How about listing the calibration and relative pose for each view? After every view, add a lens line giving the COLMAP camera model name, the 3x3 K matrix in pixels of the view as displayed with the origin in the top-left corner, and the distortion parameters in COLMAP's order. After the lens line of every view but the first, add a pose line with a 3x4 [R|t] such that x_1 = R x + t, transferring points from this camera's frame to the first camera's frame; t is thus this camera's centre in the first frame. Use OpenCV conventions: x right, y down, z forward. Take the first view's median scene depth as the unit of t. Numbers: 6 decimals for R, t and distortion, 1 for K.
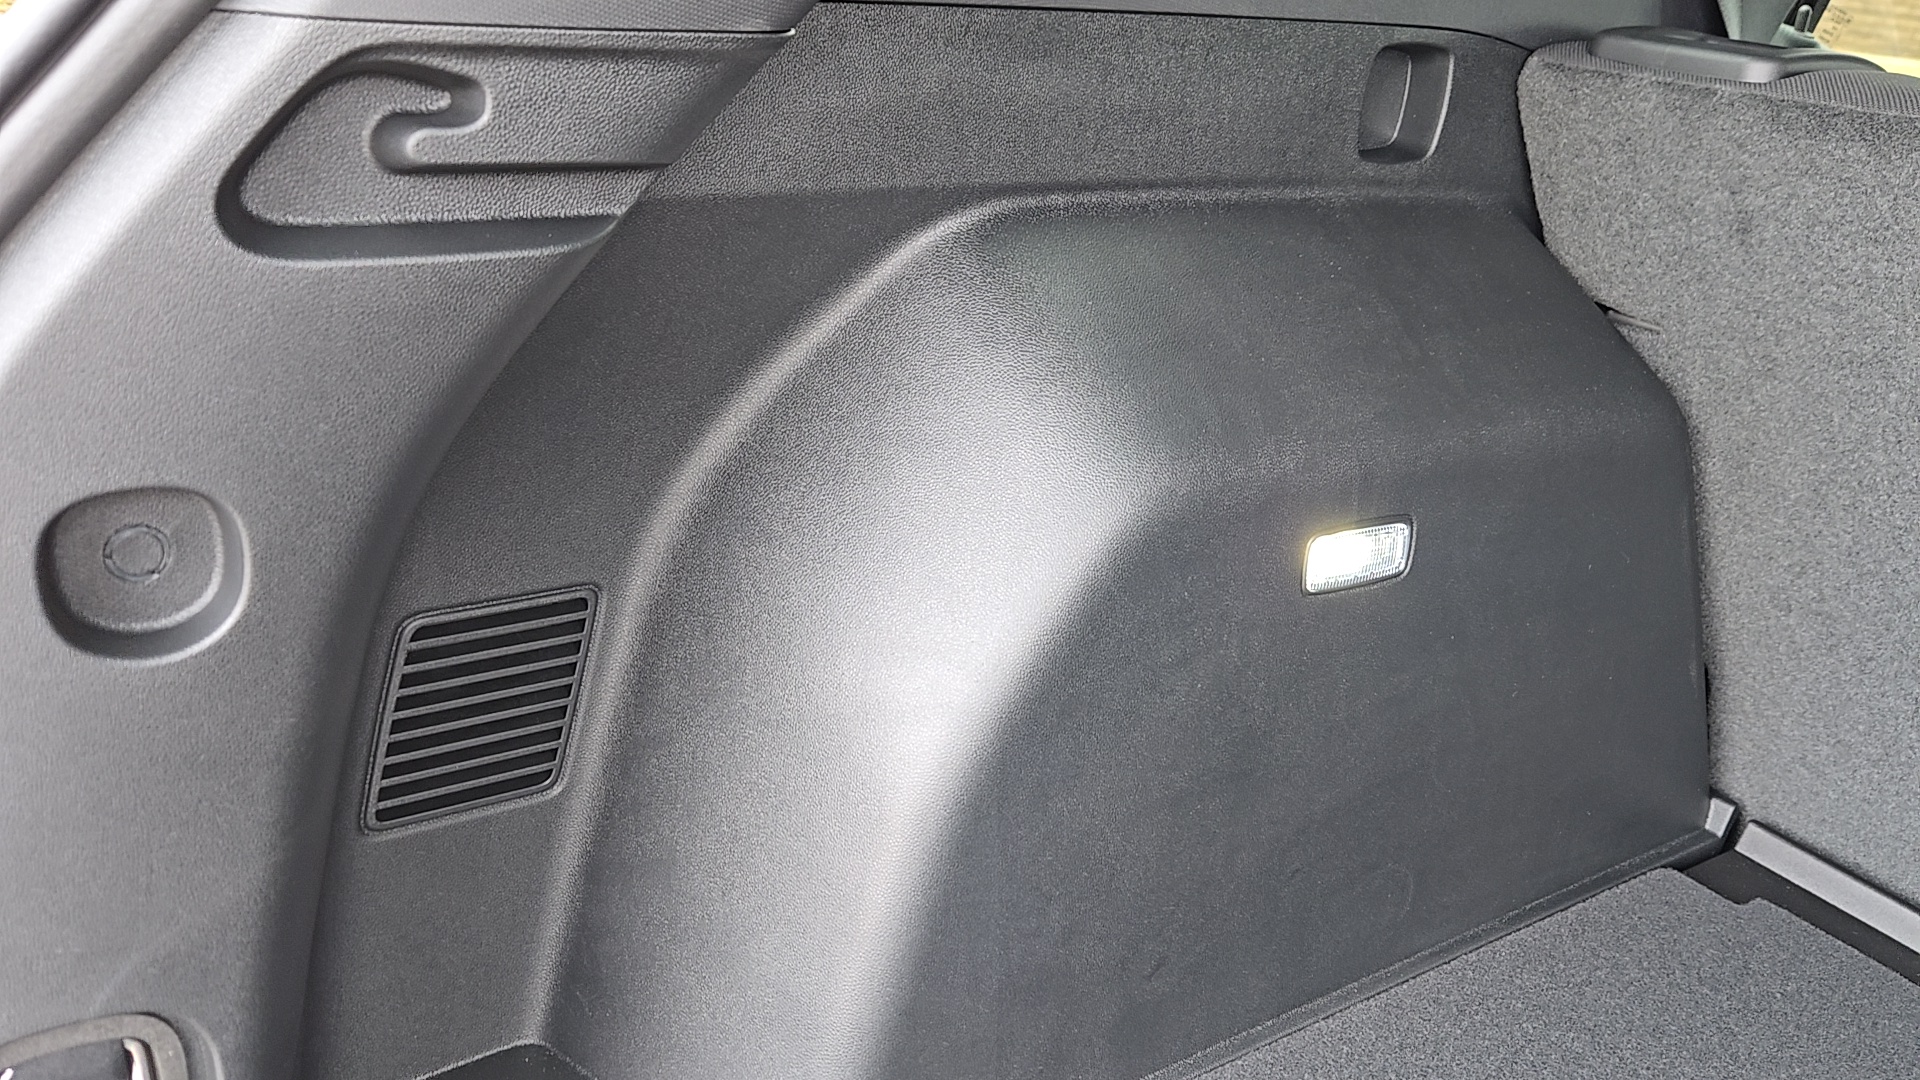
lens RADIAL K [[1601.9, 0, 953.6], [0, 1601.9, 530.9], [0, 0, 1]] dist [0.003722, -0.005547]
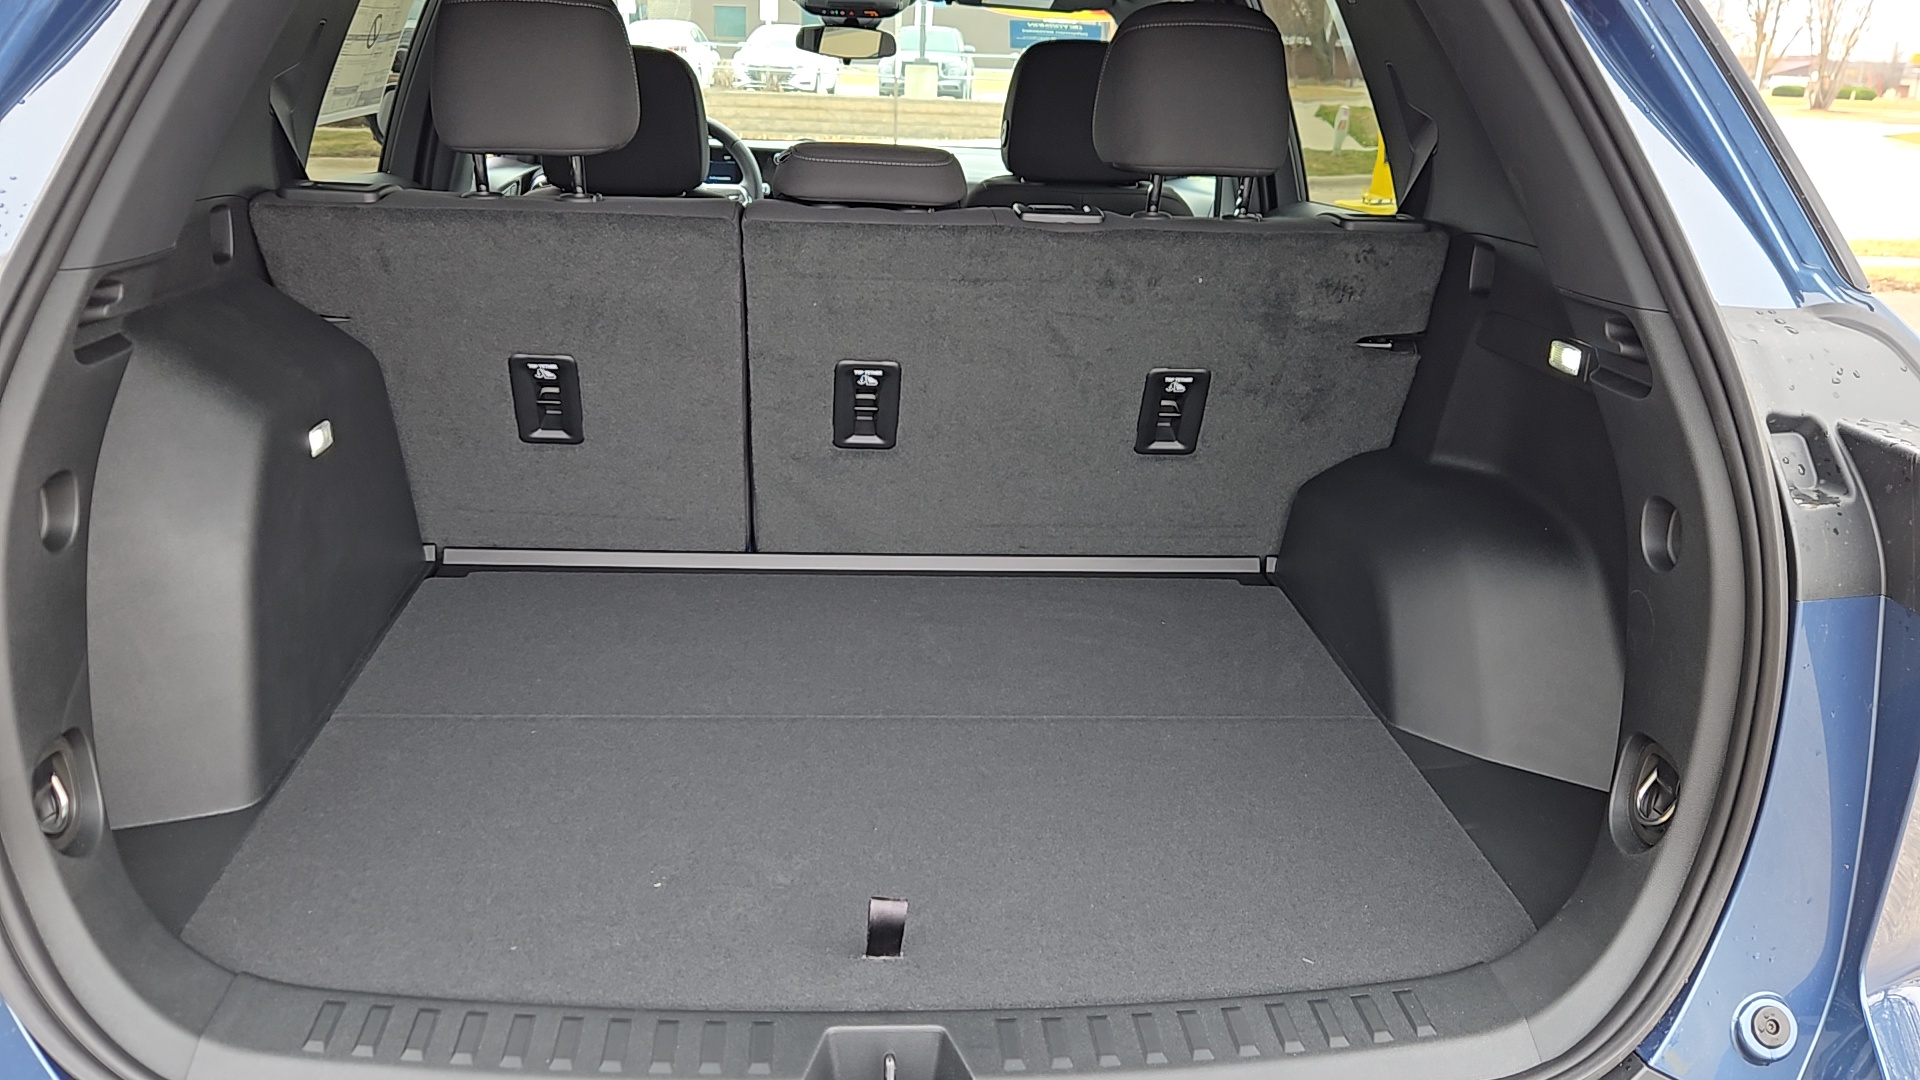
lens RADIAL K [[1589.8, 0, 955.1], [0, 1589.8, 530.6], [0, 0, 1]] dist [0.016442, 0.004121]
pose [[0.481141, -0.308888, 0.820422, -1.026745], [0.327516, 0.931437, 0.158612, 0.064838], [-0.813165, 0.192386, 0.549318, -0.778461]]
